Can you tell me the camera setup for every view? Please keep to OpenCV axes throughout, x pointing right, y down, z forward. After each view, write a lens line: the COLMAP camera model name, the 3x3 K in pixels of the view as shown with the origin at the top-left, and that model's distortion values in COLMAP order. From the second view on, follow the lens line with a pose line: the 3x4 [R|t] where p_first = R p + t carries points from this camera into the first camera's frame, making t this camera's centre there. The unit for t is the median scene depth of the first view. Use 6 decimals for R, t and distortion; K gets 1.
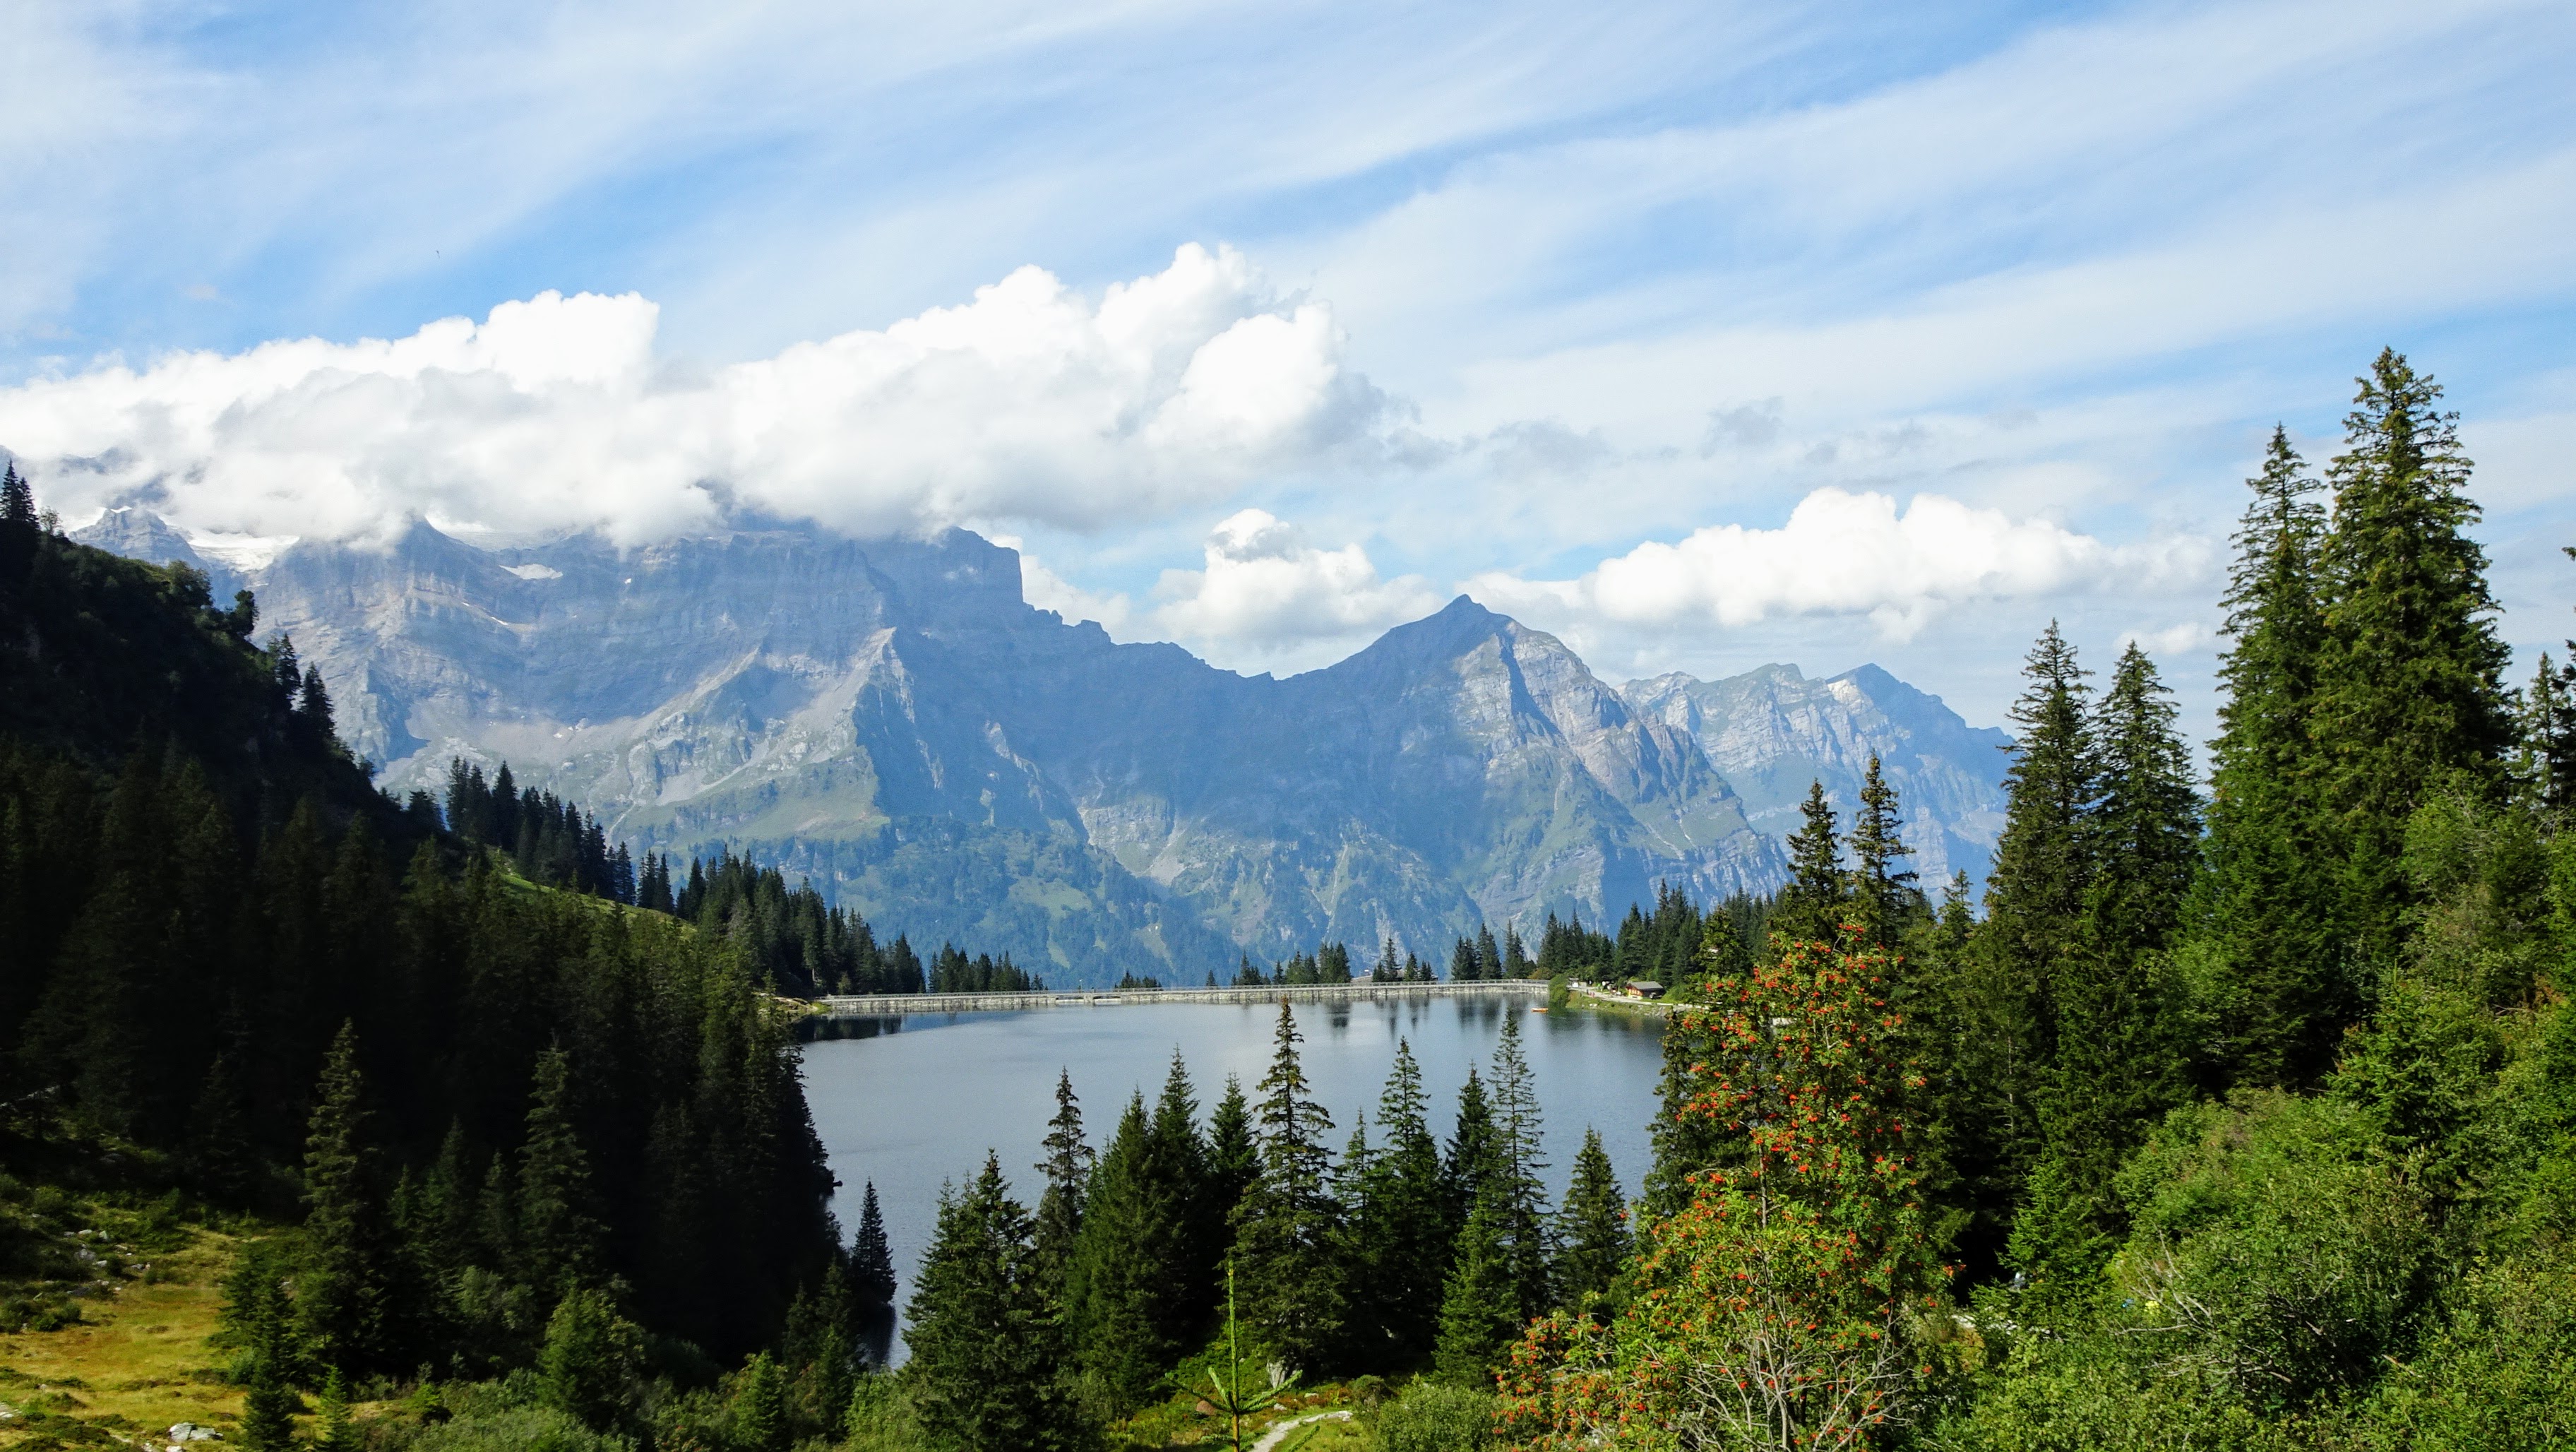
lens RADIAL K [[5717.5, 0, 1288.4], [0, 5717.5, 725.9], [0, 0, 1]] dist [-0.031578, 0.000000]
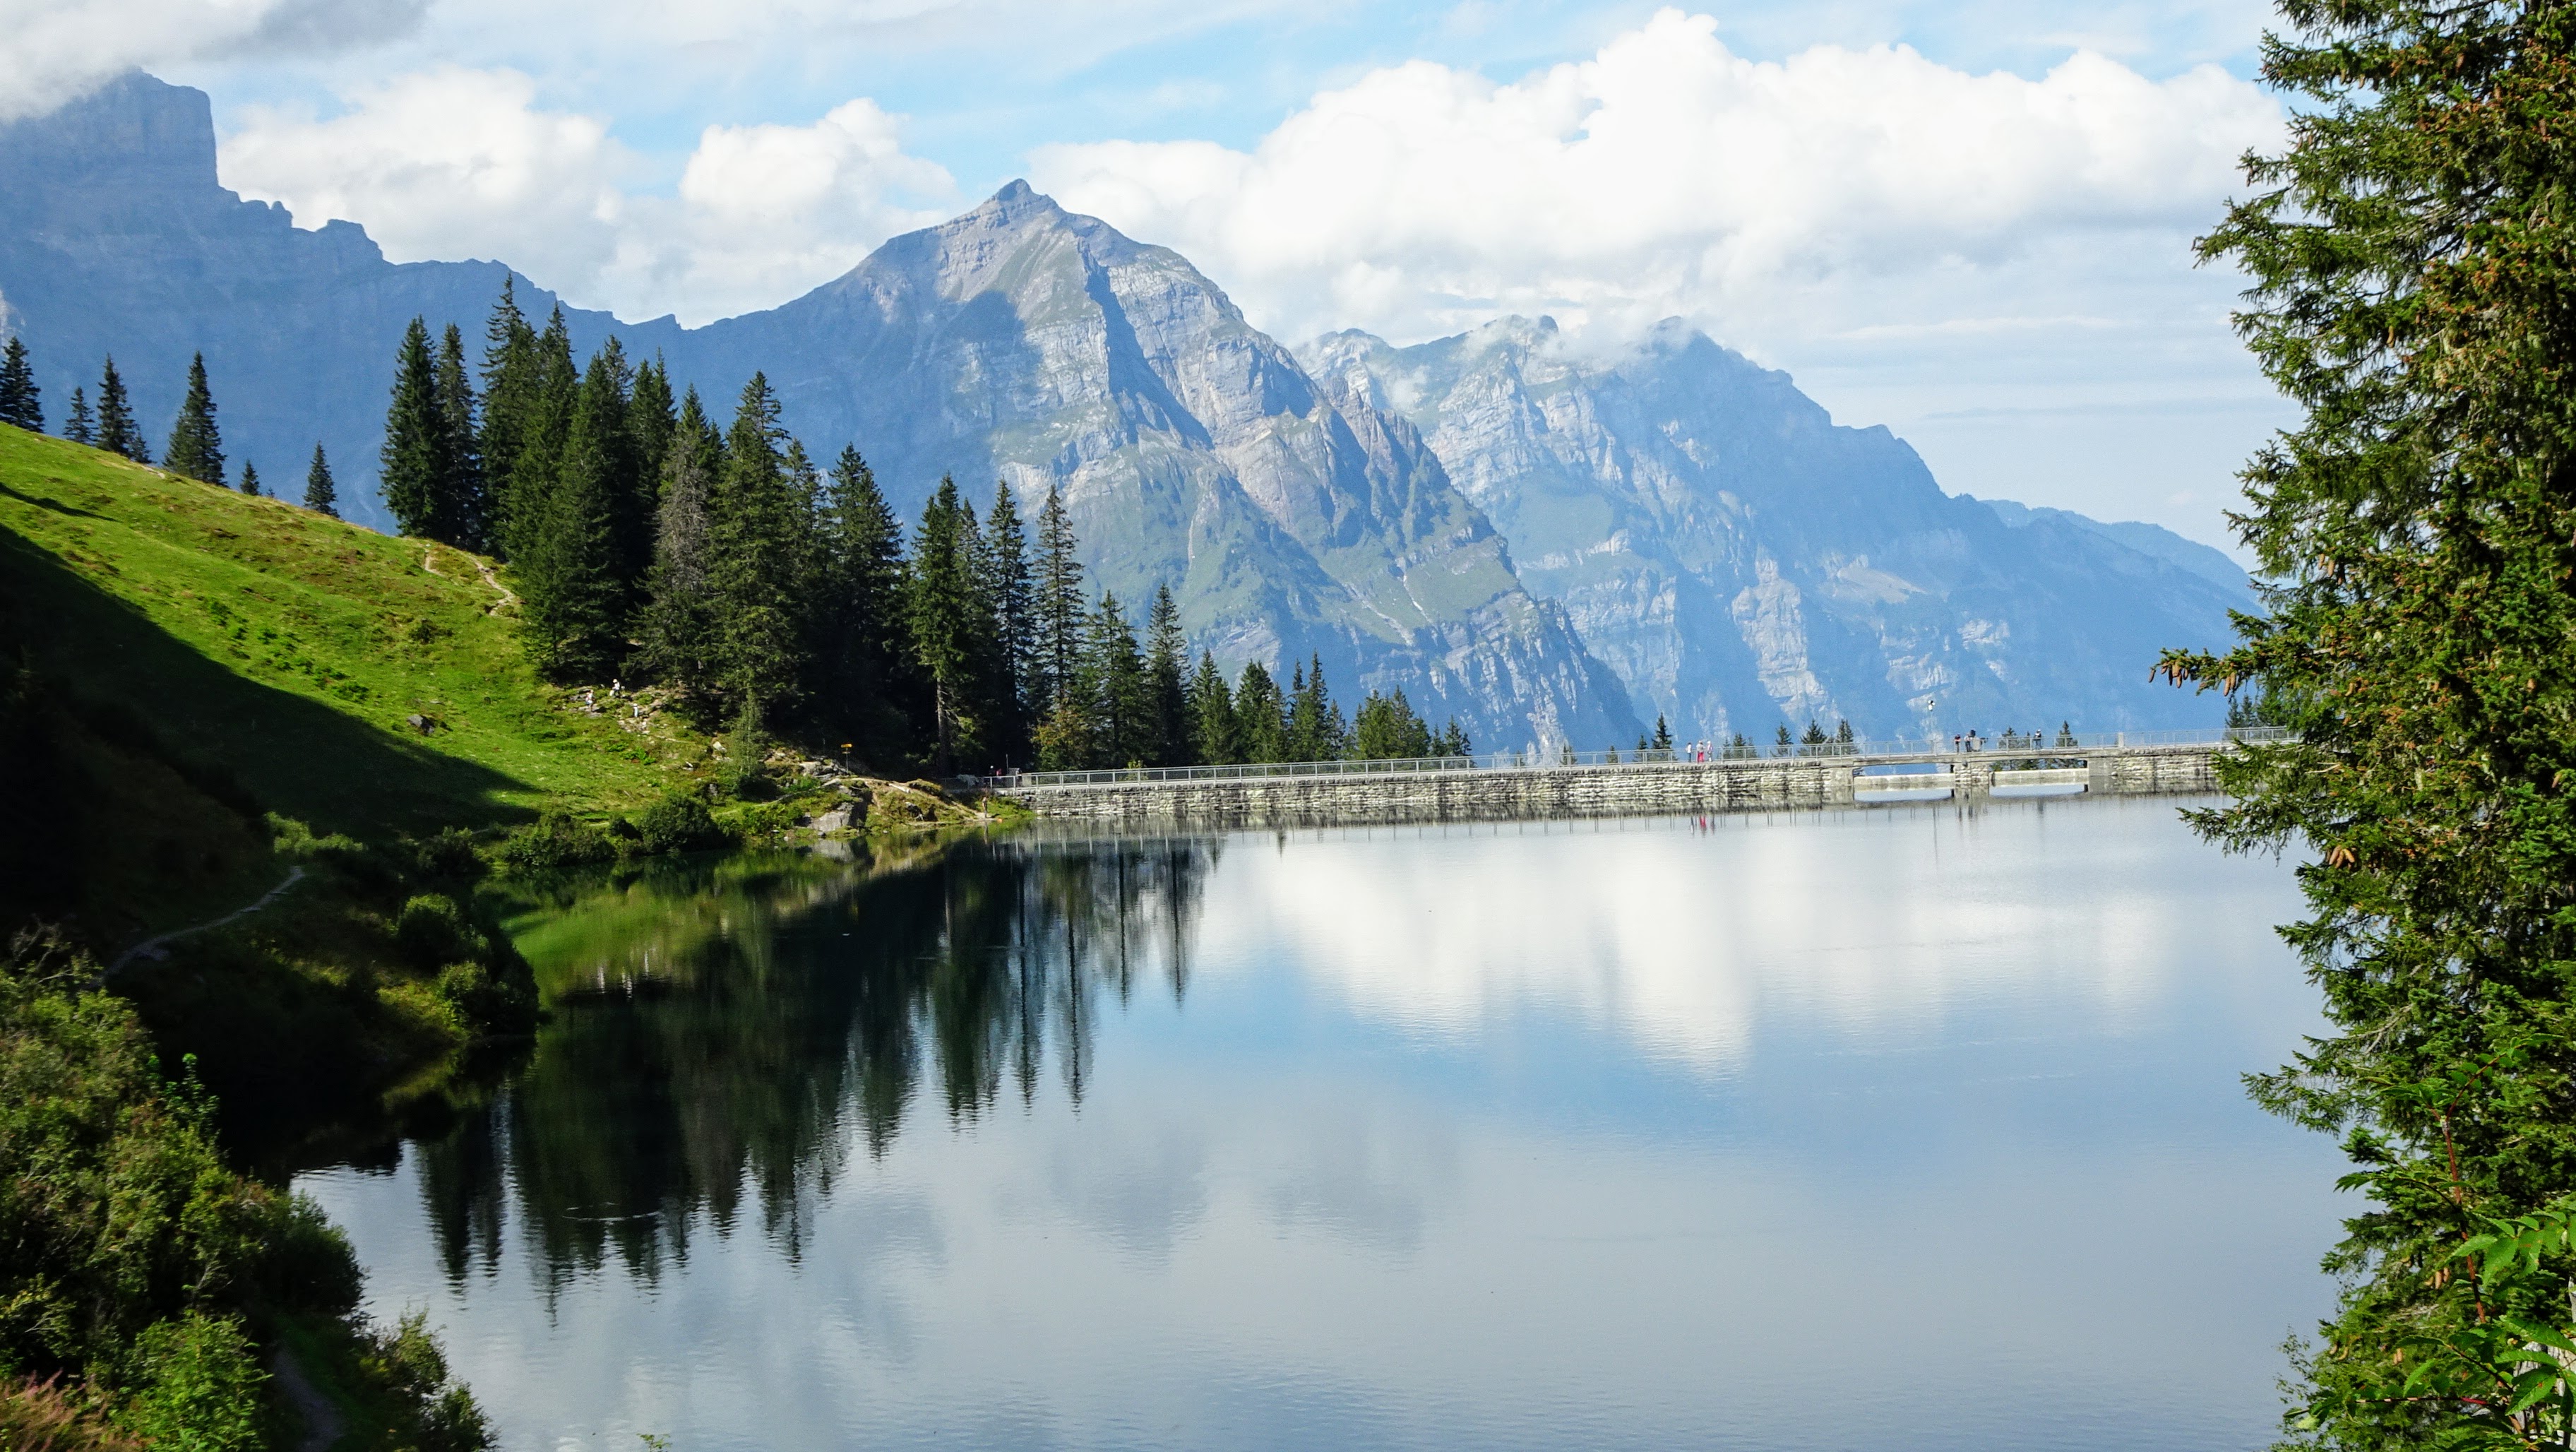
lens RADIAL K [[5717.5, 0, 1288.2], [0, 5717.5, 727.6], [0, 0, 1]] dist [-0.031578, 0.000000]
pose [[0.967083, -0.007846, 0.254338, -0.088098], [0.005880, 0.999947, 0.008487, 0.026612], [-0.254391, -0.006712, 0.967078, 0.448856]]
